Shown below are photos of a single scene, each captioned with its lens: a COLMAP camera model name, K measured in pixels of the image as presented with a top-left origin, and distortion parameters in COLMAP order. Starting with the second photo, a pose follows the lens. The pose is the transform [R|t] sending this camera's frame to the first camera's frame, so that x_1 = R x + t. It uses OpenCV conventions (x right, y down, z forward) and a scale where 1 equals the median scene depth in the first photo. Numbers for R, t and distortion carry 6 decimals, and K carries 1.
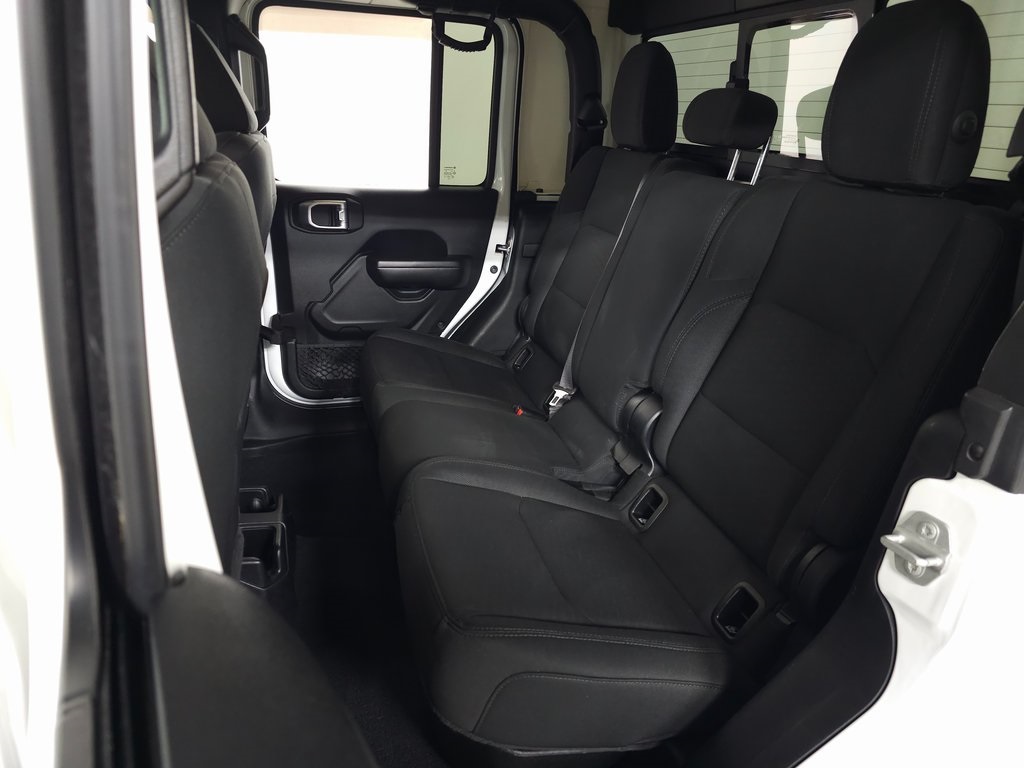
lens RADIAL K [[693.9, 0, 507.2], [0, 693.9, 385.7], [0, 0, 1]] dist [0.035000, -0.033388]
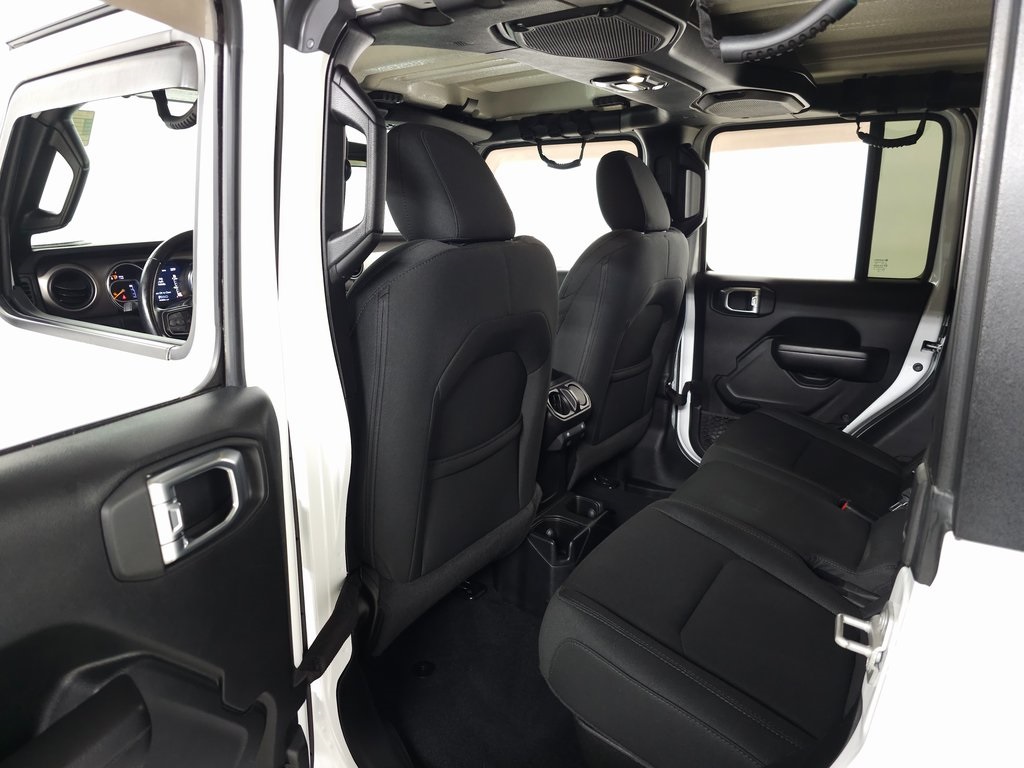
lens RADIAL K [[693.9, 0, 510.8], [0, 693.9, 378.9], [0, 0, 1]] dist [0.035000, -0.033388]
pose [[0.652070, 0.124022, -0.747946, 0.341422], [-0.244512, 0.968217, -0.052623, 0.027739], [0.717648, 0.217196, 0.661670, 0.013286]]
